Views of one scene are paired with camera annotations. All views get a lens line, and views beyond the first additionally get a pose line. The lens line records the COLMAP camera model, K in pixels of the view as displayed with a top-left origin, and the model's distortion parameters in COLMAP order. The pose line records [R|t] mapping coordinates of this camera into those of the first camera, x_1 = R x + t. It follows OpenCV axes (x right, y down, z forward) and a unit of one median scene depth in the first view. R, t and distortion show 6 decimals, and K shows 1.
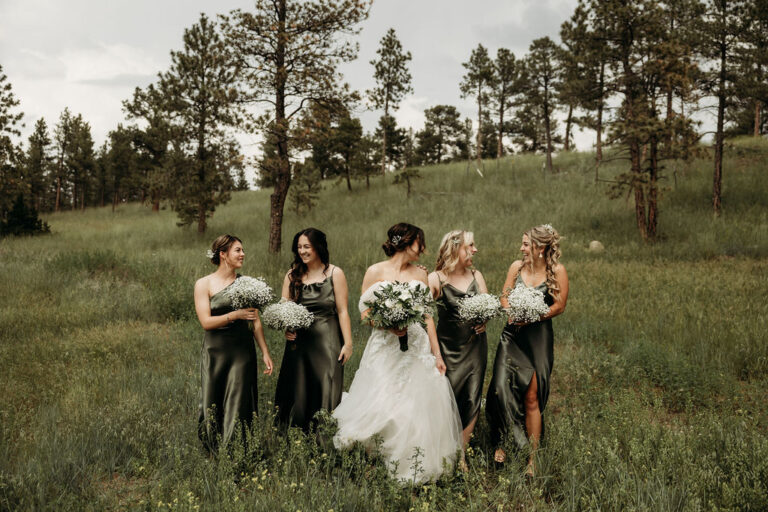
lens RADIAL K [[733.4, 0, 385.7], [0, 733.4, 250.7], [0, 0, 1]] dist [0.006256, 0.004403]
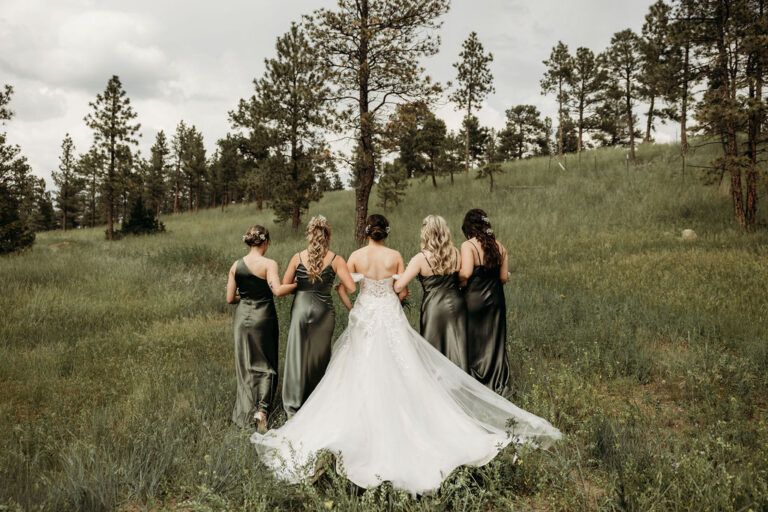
lens RADIAL K [[673.3, 0, 384.0], [0, 673.3, 256.0], [0, 0, 1]] dist [-0.002729, 0.010817]
pose [[0.991796, -0.010864, -0.127368, 0.000762], [0.012939, 0.999797, 0.015471, 0.001484], [0.127174, -0.016992, 0.991735, 0.033871]]
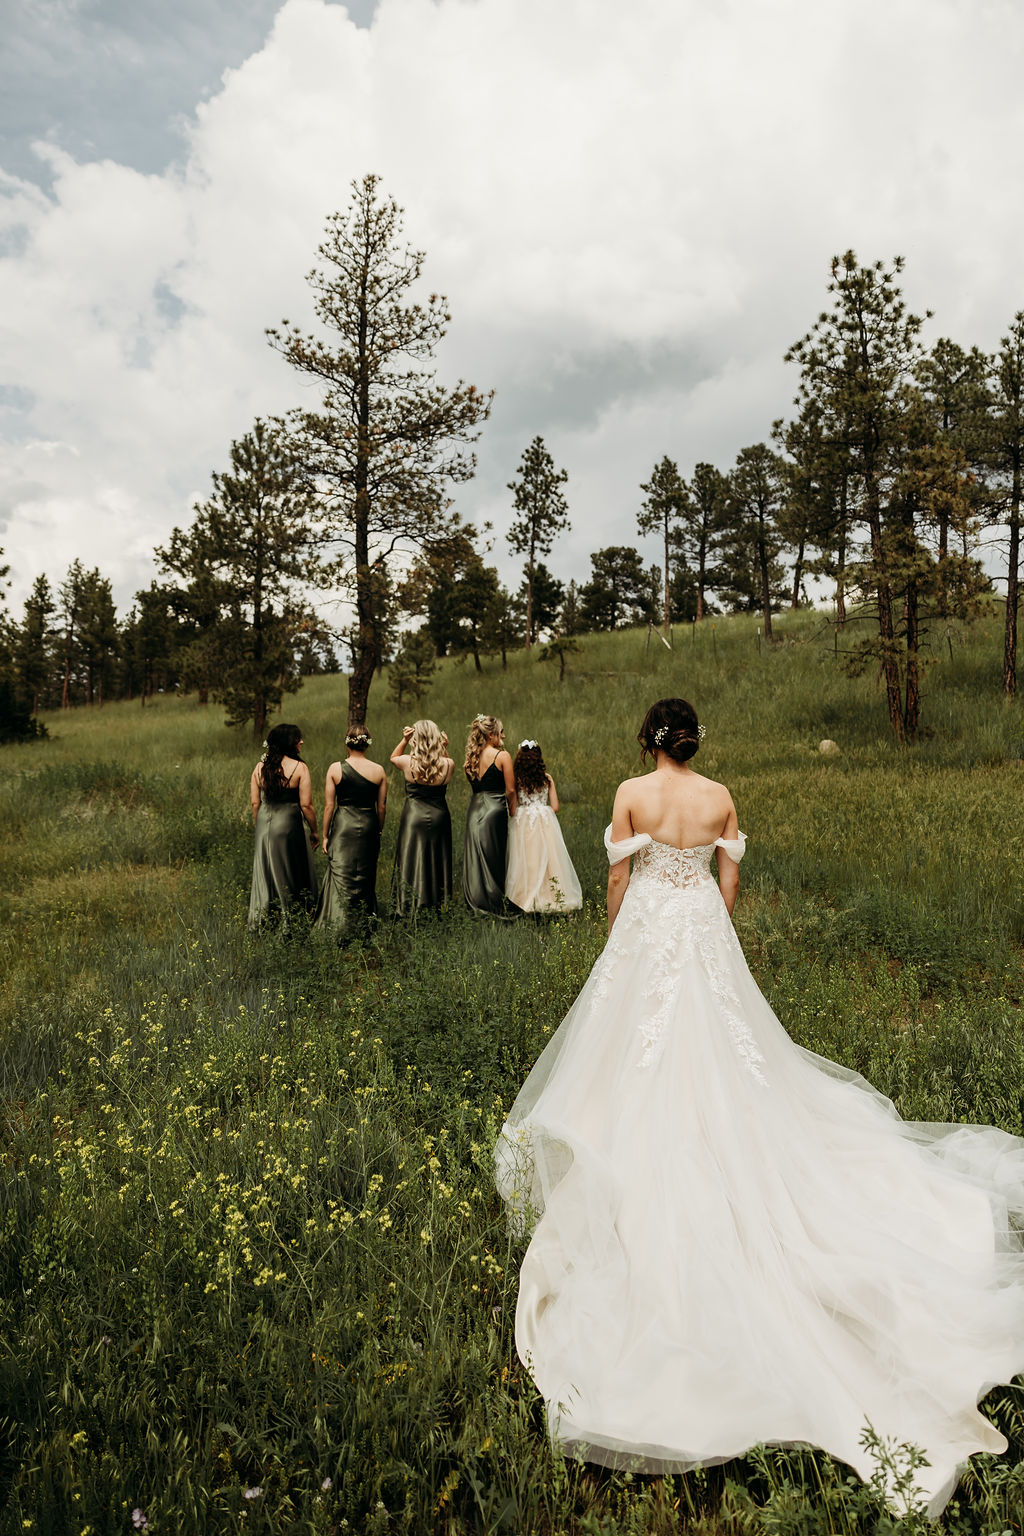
lens RADIAL K [[1059.5, 0, 517.1], [0, 1059.5, 750.1], [0, 0, 1]] dist [-0.001315, 0.000168]
pose [[0.999680, -0.010874, -0.022825, 0.010632], [0.010685, 0.999908, -0.008401, 0.000591], [0.022914, 0.008155, 0.999704, 0.008214]]
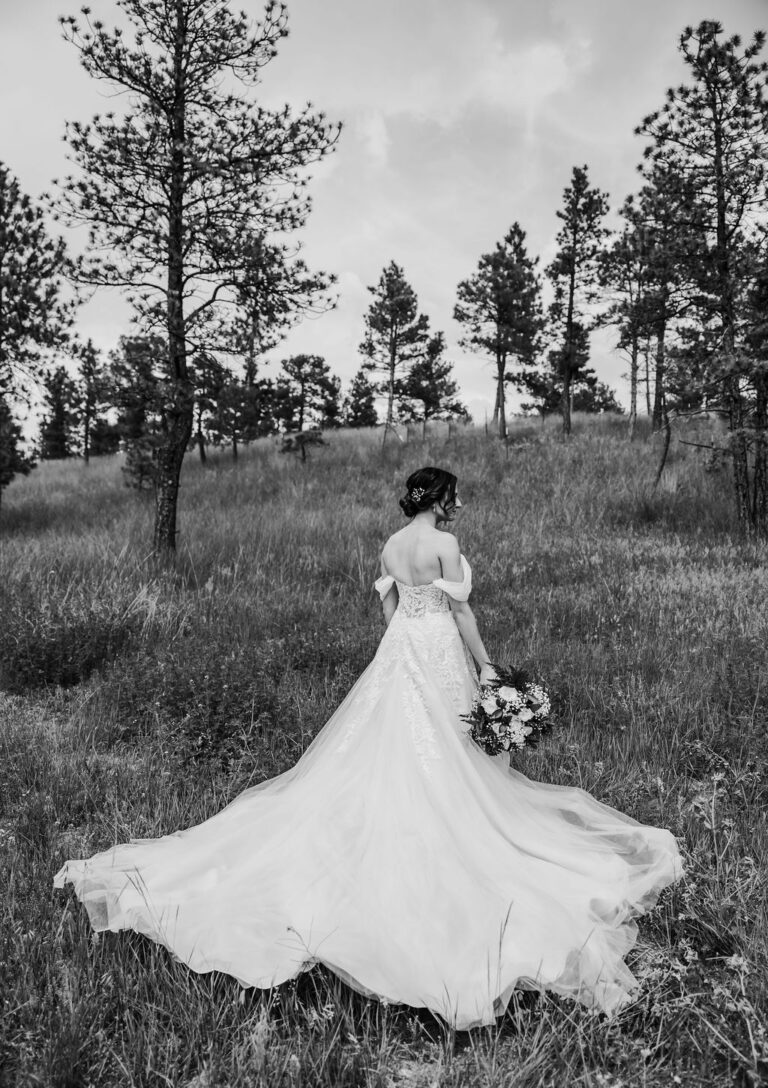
lens RADIAL K [[946.0, 0, 383.3], [0, 946.0, 581.5], [0, 0, 1]] dist [-0.011938, 0.014997]
pose [[0.982177, 0.007734, 0.187800, -0.058896], [-0.013513, 0.999473, 0.029512, 0.001935], [-0.187473, -0.031524, 0.981764, 0.111887]]
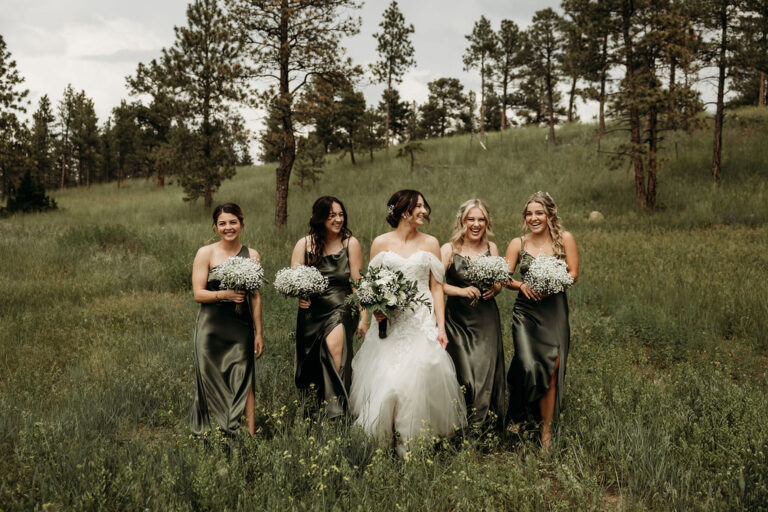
lens RADIAL K [[733.4, 0, 385.7], [0, 733.4, 250.7], [0, 0, 1]] dist [0.006256, 0.004403]
pose [[0.999945, -0.008218, -0.006472, 0.000468], [0.008439, 0.999353, 0.034959, 0.001556], [0.006181, -0.035012, 0.999368, -0.010262]]
